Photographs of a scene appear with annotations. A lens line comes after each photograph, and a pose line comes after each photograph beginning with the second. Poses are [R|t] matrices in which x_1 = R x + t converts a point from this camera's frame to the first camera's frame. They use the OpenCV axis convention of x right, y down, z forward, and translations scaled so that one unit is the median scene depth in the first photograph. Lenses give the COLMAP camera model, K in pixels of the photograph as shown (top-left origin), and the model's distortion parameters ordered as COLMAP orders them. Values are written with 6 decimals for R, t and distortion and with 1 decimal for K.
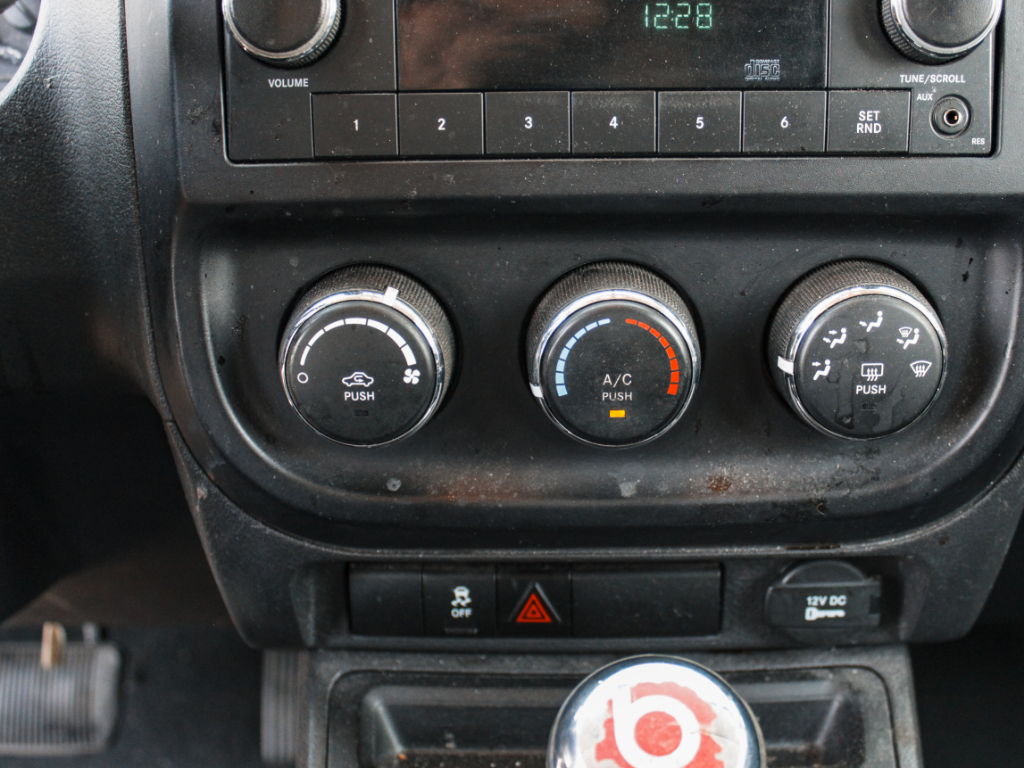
lens RADIAL K [[1335.0, 0, 575.2], [0, 1335.0, 382.3], [0, 0, 1]] dist [-0.110179, 0.110025]
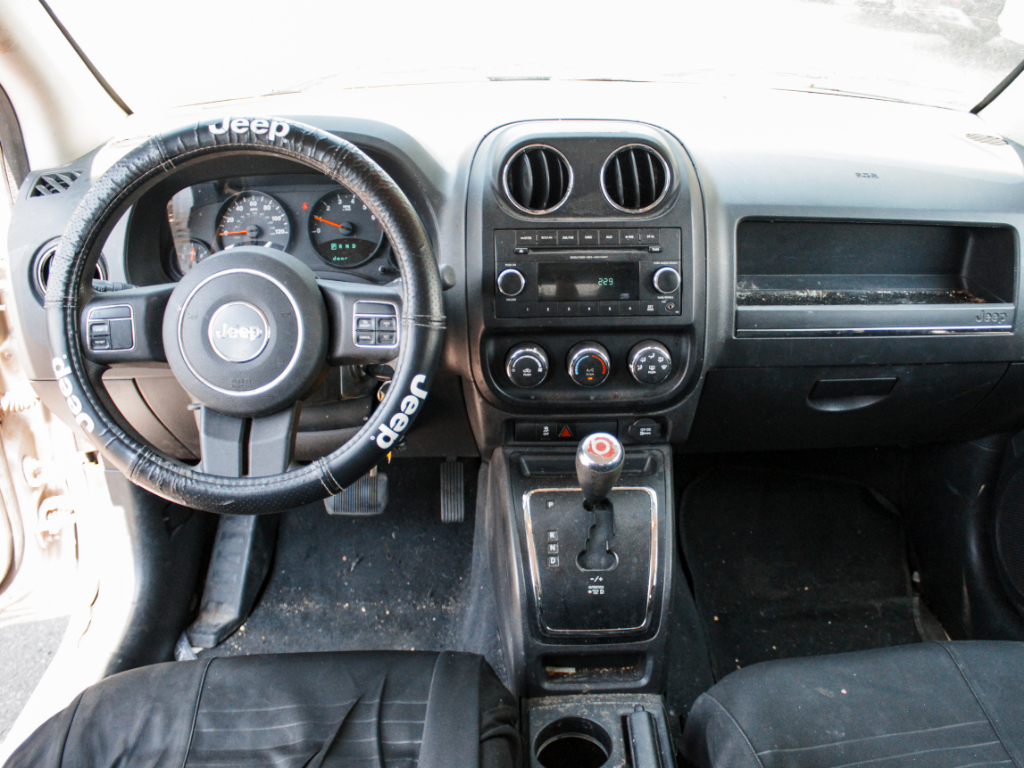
lens RADIAL K [[1035.3, 0, 529.6], [0, 1035.3, 344.5], [0, 0, 1]] dist [-0.079602, -0.000545]
pose [[0.999964, -0.006100, 0.005898, -0.172757], [0.006223, 0.999757, -0.021127, -0.014863], [-0.005767, 0.021163, 0.999759, -2.183155]]
